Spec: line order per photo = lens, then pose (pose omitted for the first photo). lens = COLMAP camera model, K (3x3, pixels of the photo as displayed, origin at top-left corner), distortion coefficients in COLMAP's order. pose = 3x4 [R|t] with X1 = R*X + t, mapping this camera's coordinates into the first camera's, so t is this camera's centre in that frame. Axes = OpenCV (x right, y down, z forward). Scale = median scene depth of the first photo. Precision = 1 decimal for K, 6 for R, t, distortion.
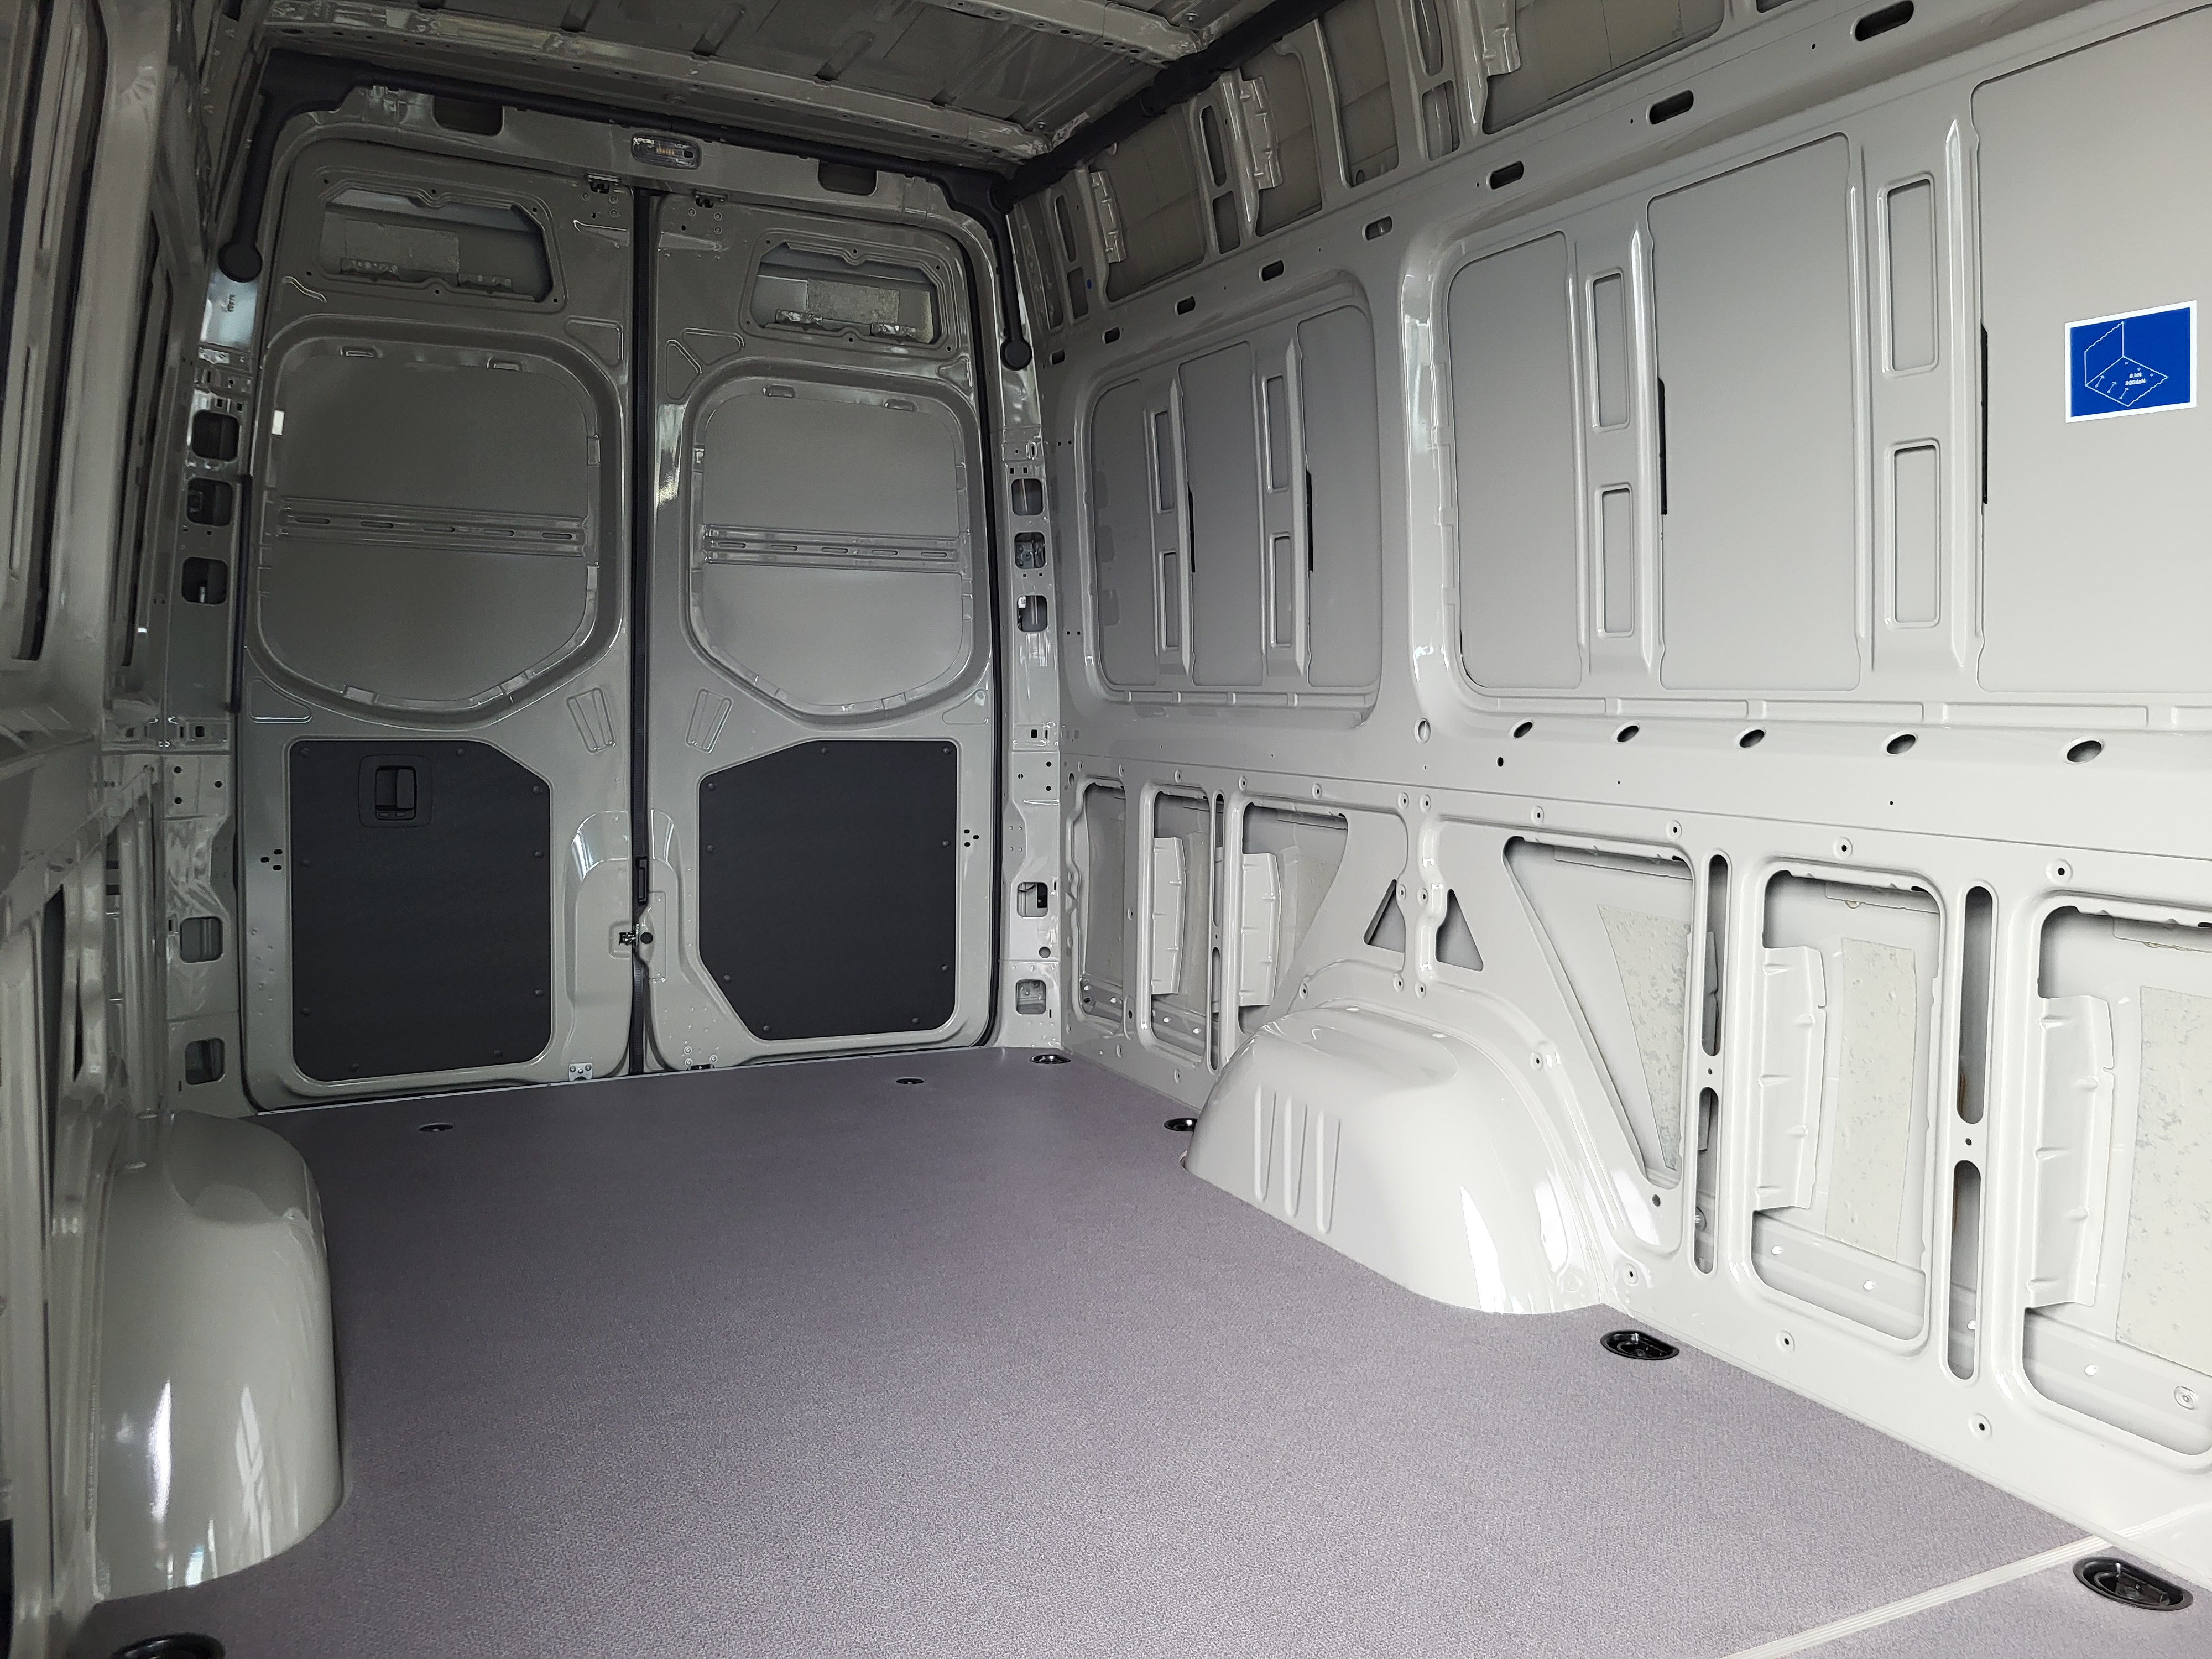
lens RADIAL K [[1719.8, 0, 1081.0], [0, 1719.8, 804.8], [0, 0, 1]] dist [0.025490, 0.007563]
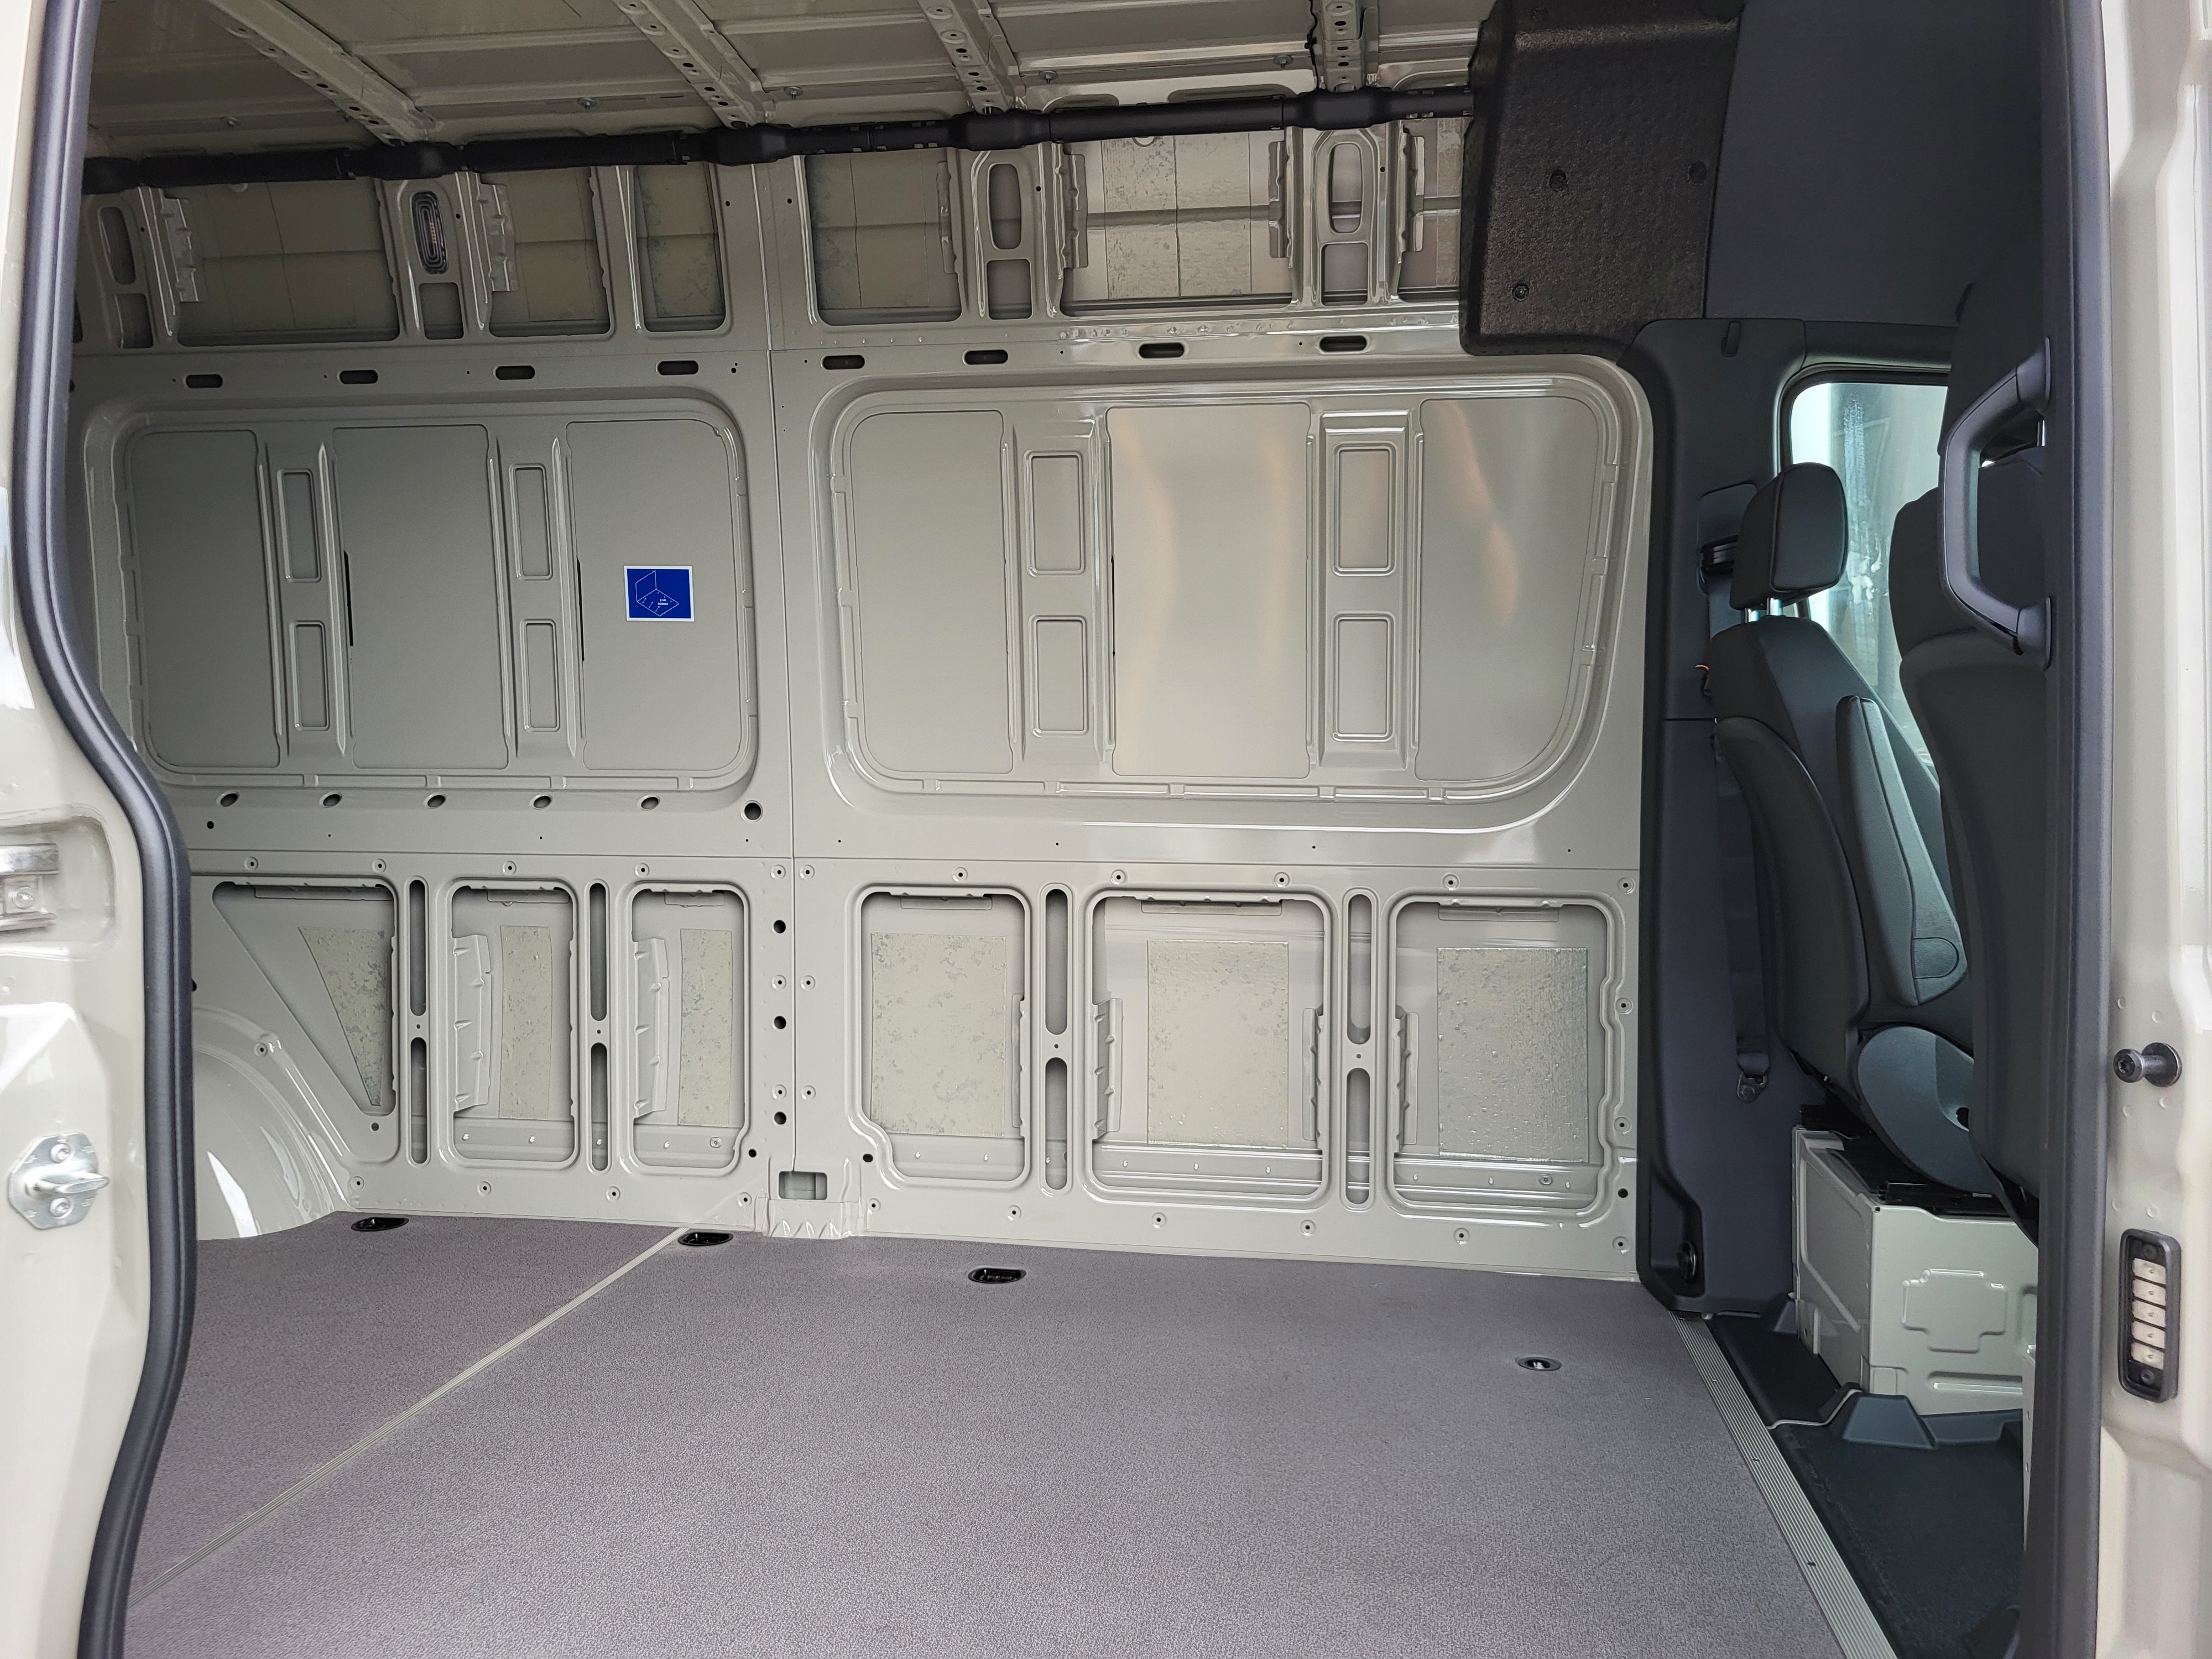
lens RADIAL K [[1719.8, 0, 1107.7], [0, 1719.8, 835.7], [0, 0, 1]] dist [0.025490, 0.007563]
pose [[0.584860, -0.043124, 0.809987, -0.539194], [0.057678, 0.998269, 0.011501, 0.009246], [-0.809081, 0.039992, 0.586335, -0.395805]]
